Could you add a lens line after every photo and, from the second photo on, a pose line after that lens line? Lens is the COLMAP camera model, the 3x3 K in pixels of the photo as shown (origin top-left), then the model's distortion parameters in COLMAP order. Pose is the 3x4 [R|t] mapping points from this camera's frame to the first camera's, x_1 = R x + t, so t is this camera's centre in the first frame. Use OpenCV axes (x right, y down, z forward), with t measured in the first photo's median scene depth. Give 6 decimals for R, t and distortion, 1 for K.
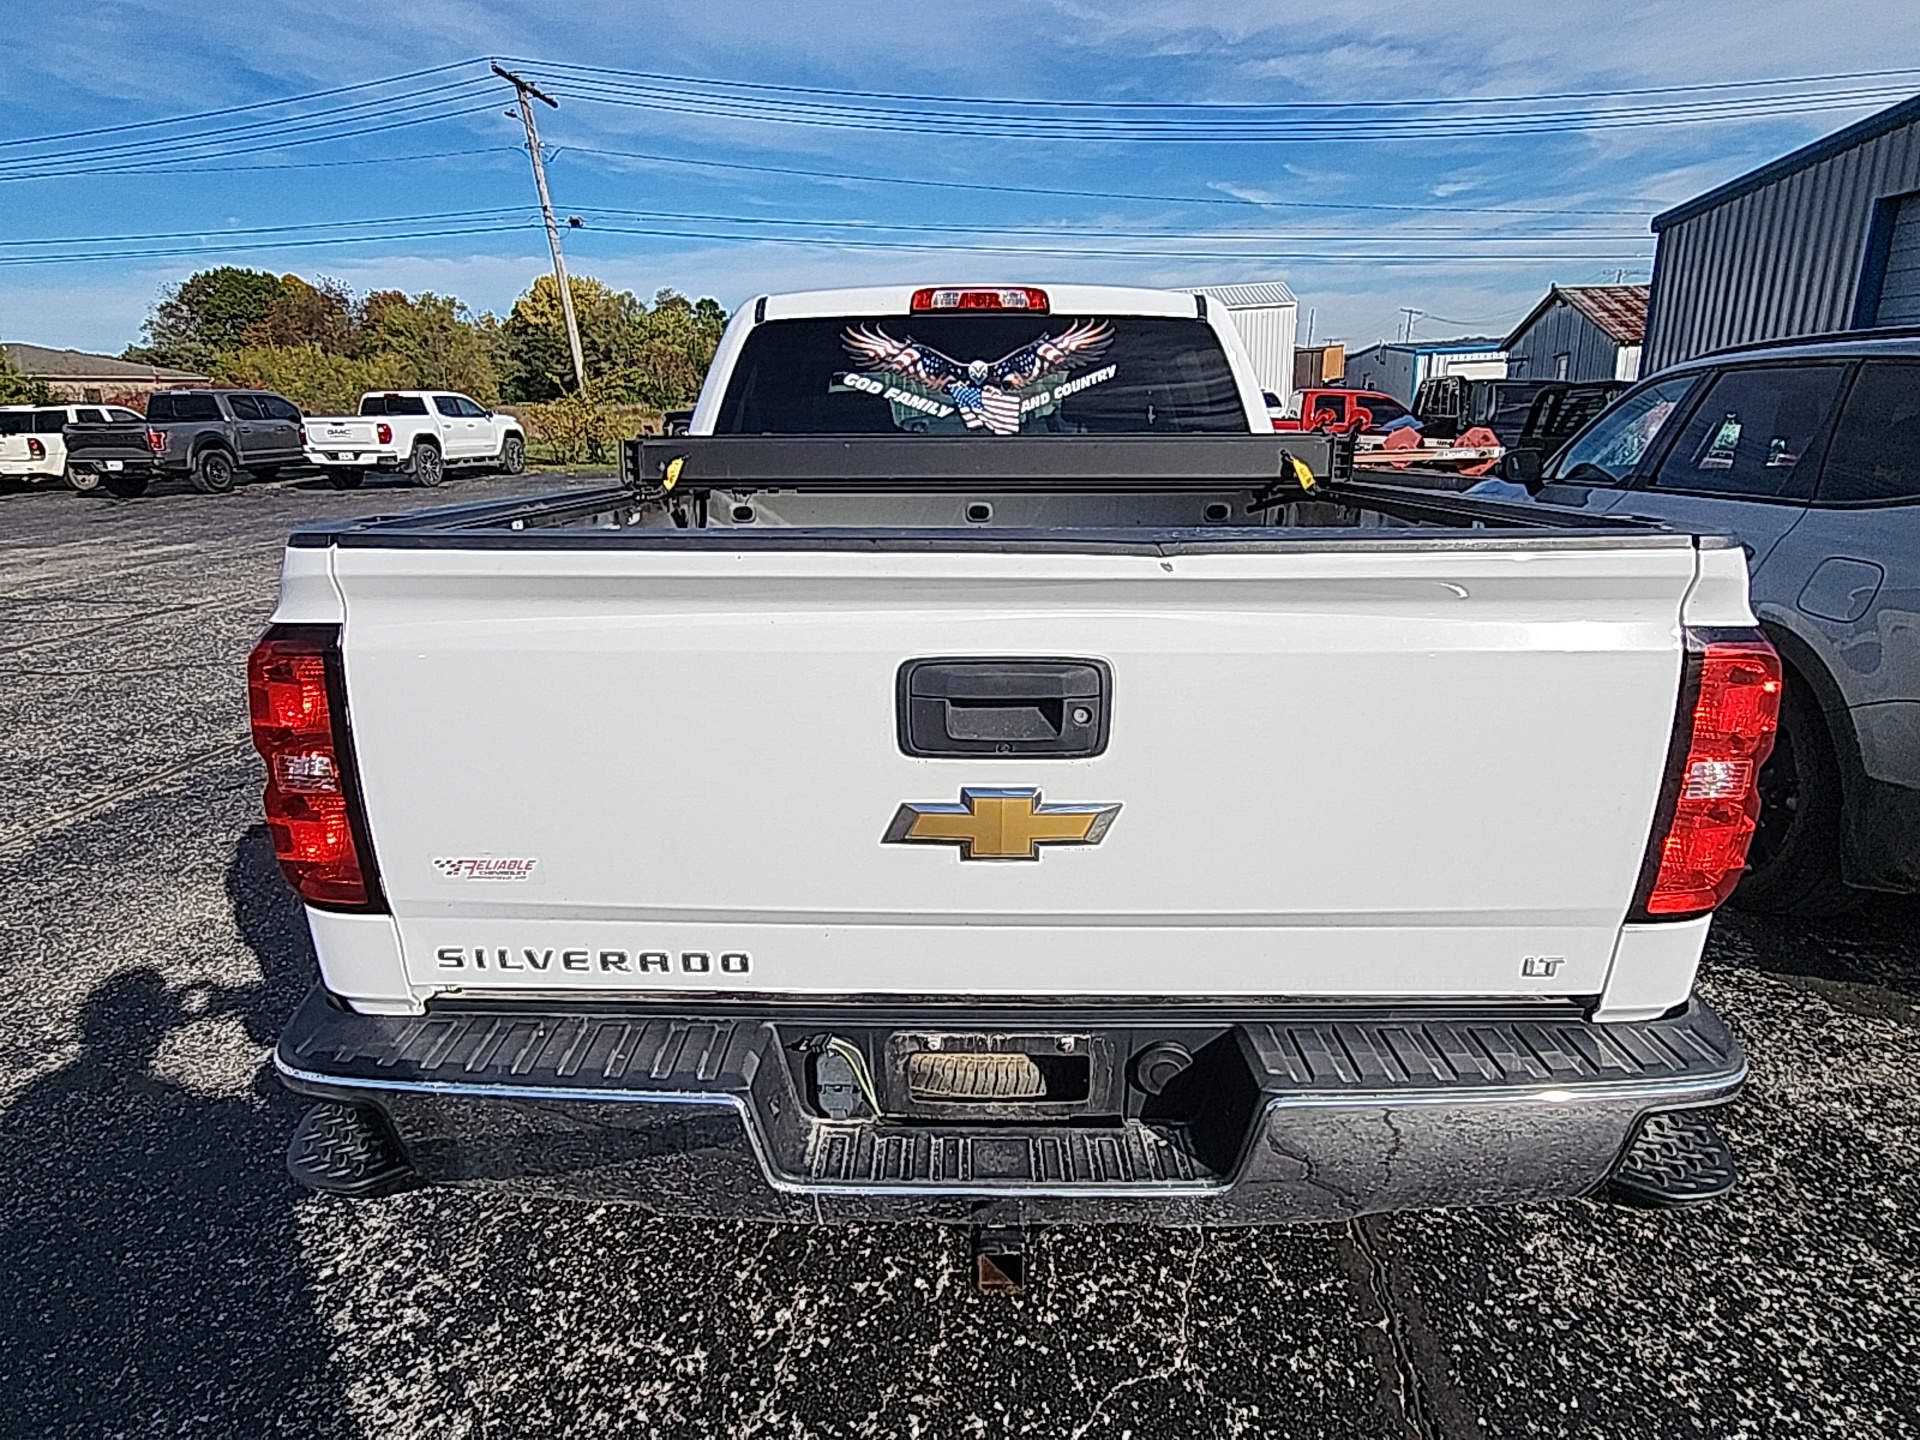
lens RADIAL K [[1022.7, 0, 943.0], [0, 1022.7, 708.3], [0, 0, 1]] dist [0.005368, -0.000344]
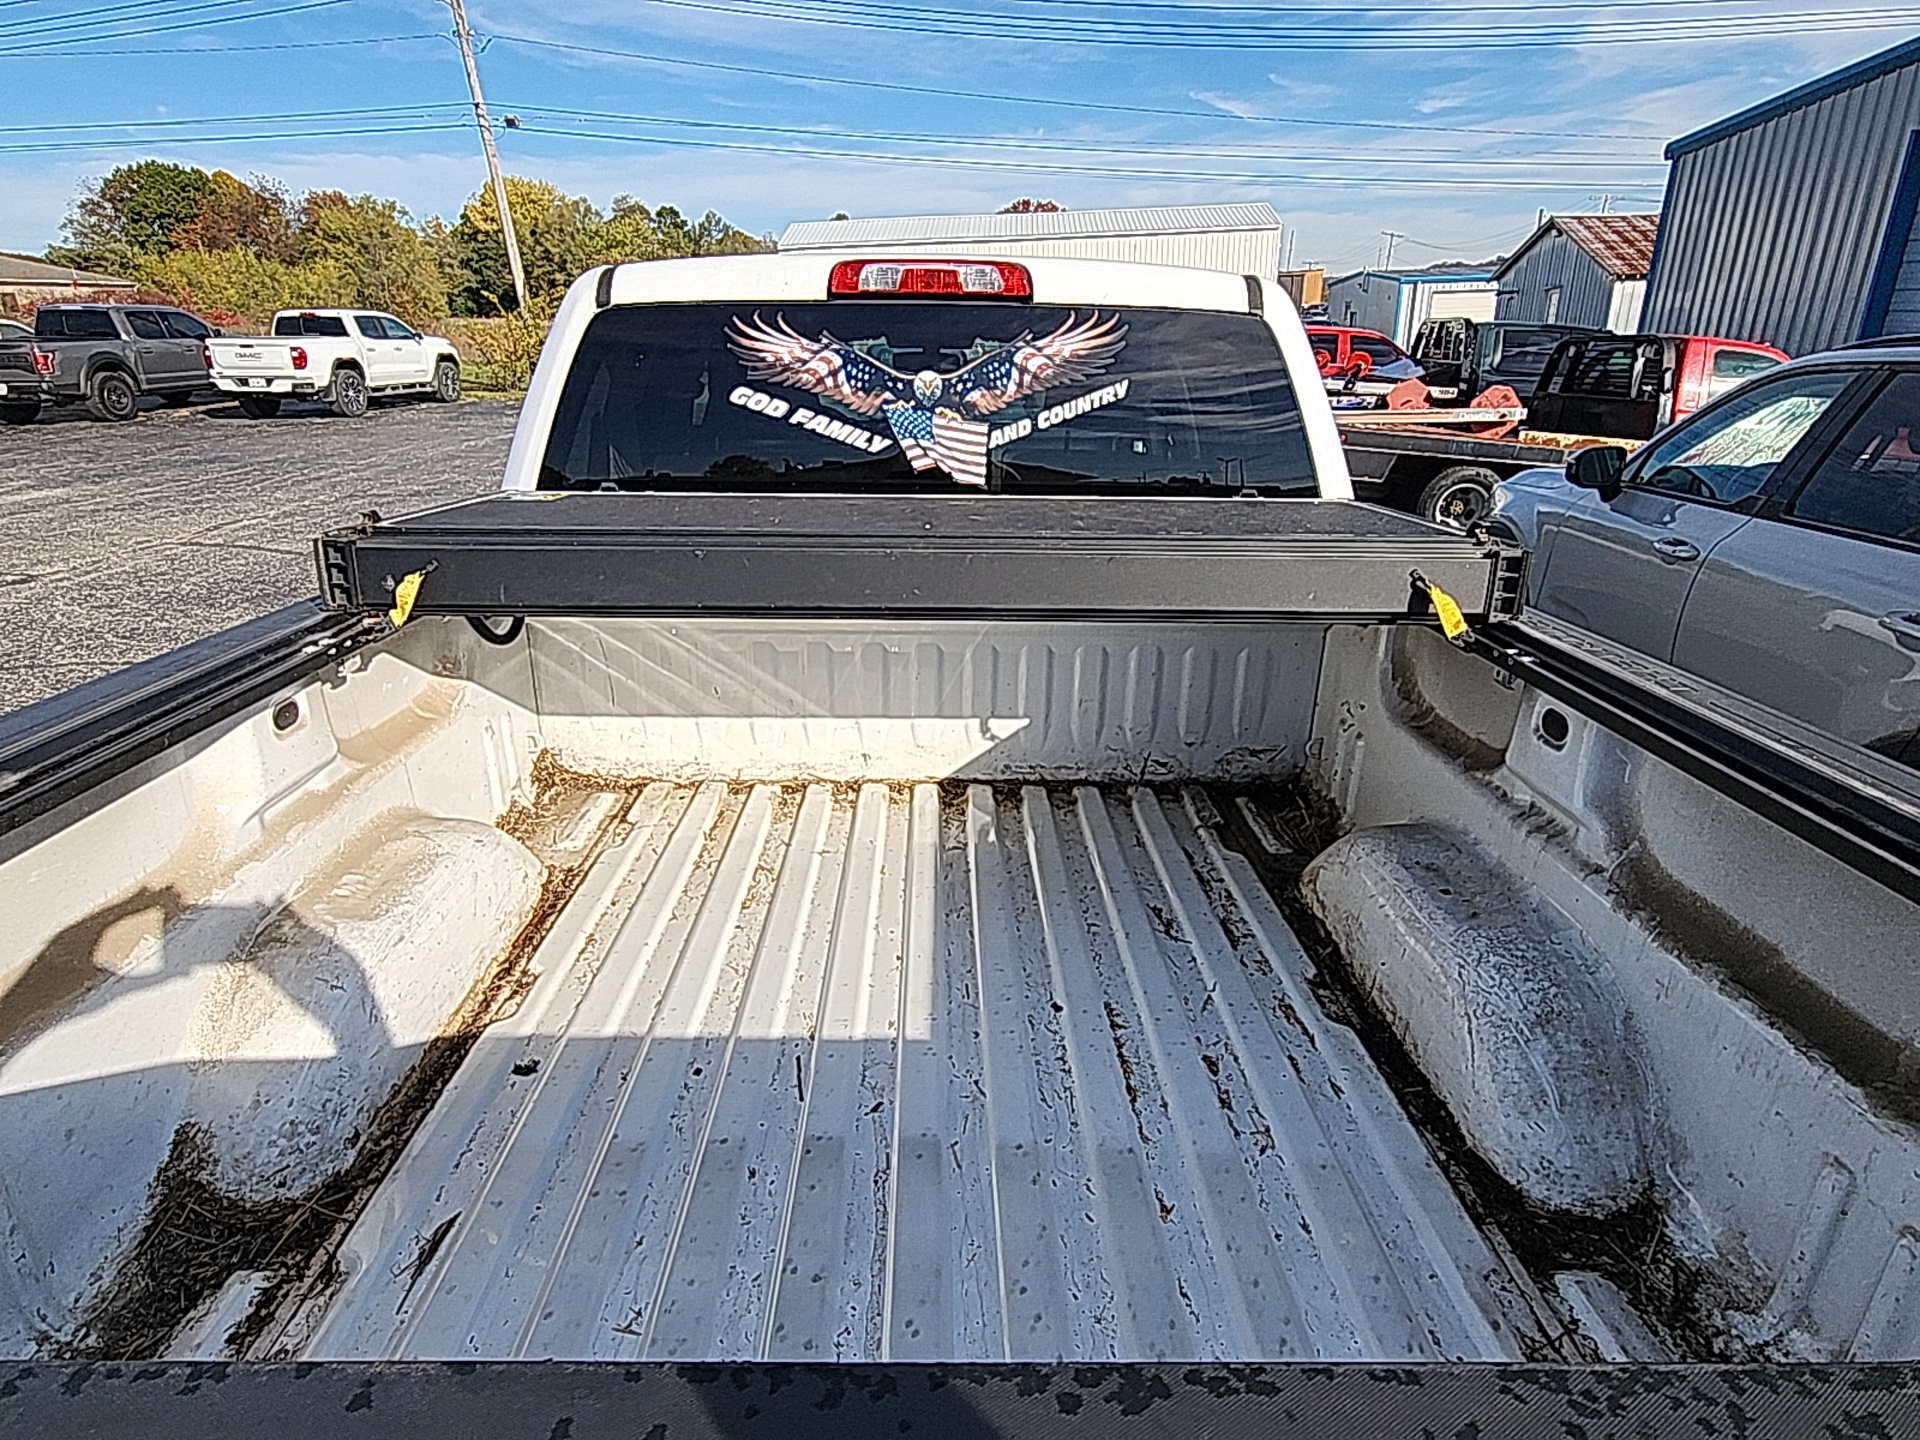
lens RADIAL K [[1022.7, 0, 943.0], [0, 1022.7, 708.3], [0, 0, 1]] dist [0.005368, -0.000344]
pose [[0.999523, 0.005101, 0.030469, 0.003625], [-0.007260, 0.997437, 0.071177, -0.023816], [-0.030028, -0.071364, 0.996998, 0.044129]]
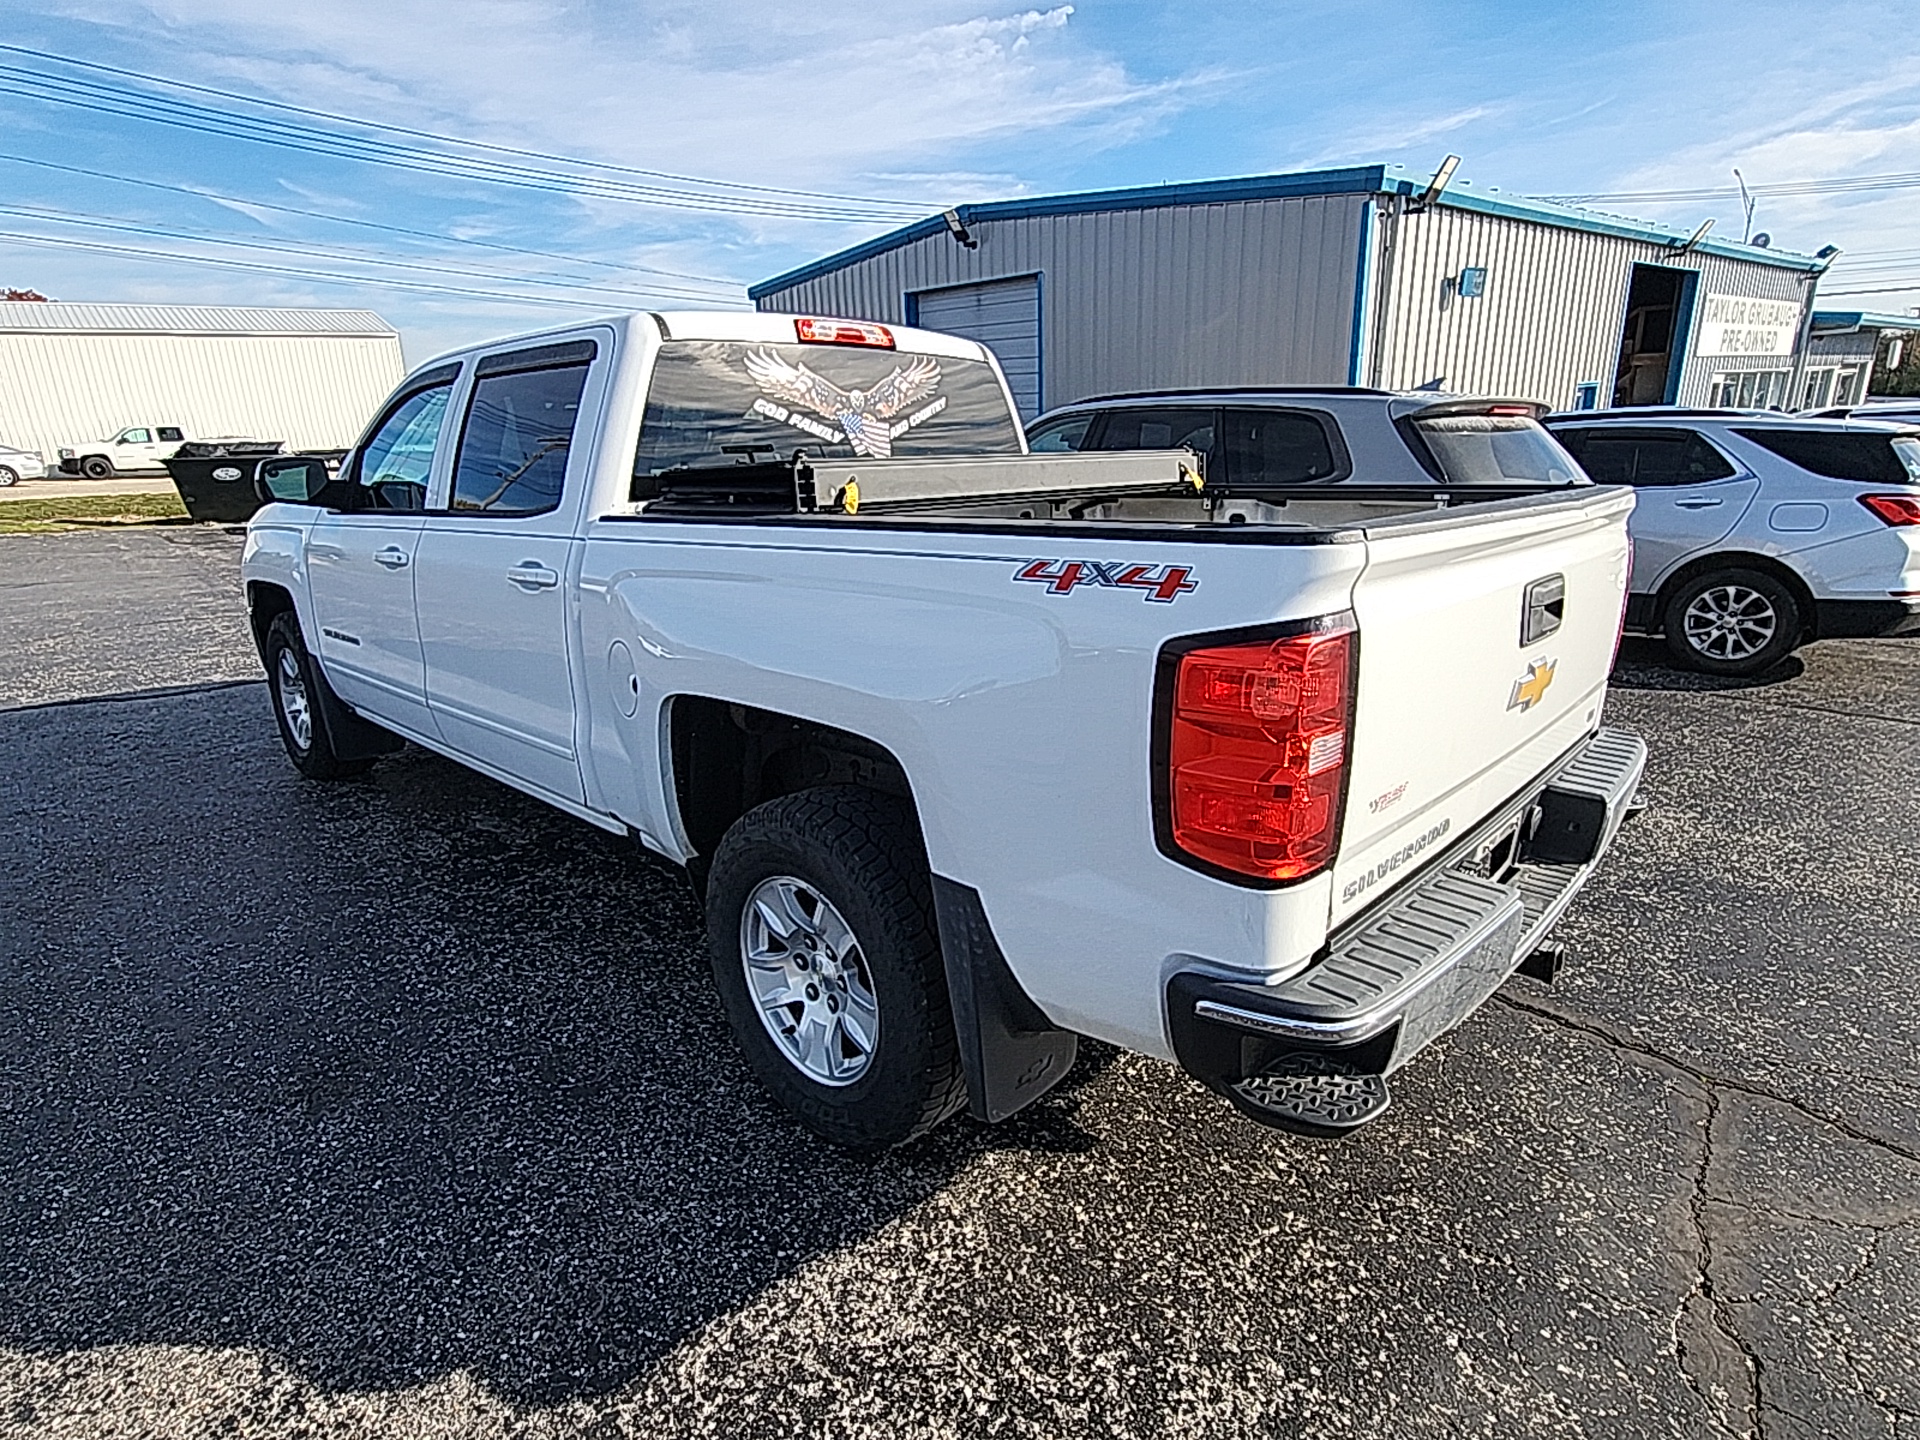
lens RADIAL K [[1022.7, 0, 943.0], [0, 1022.7, 708.3], [0, 0, 1]] dist [0.005368, -0.000344]
pose [[0.682438, -0.187973, 0.706360, -0.104599], [0.210840, 0.975915, 0.056005, -0.008164], [-0.699875, 0.110709, 0.705634, 0.031796]]
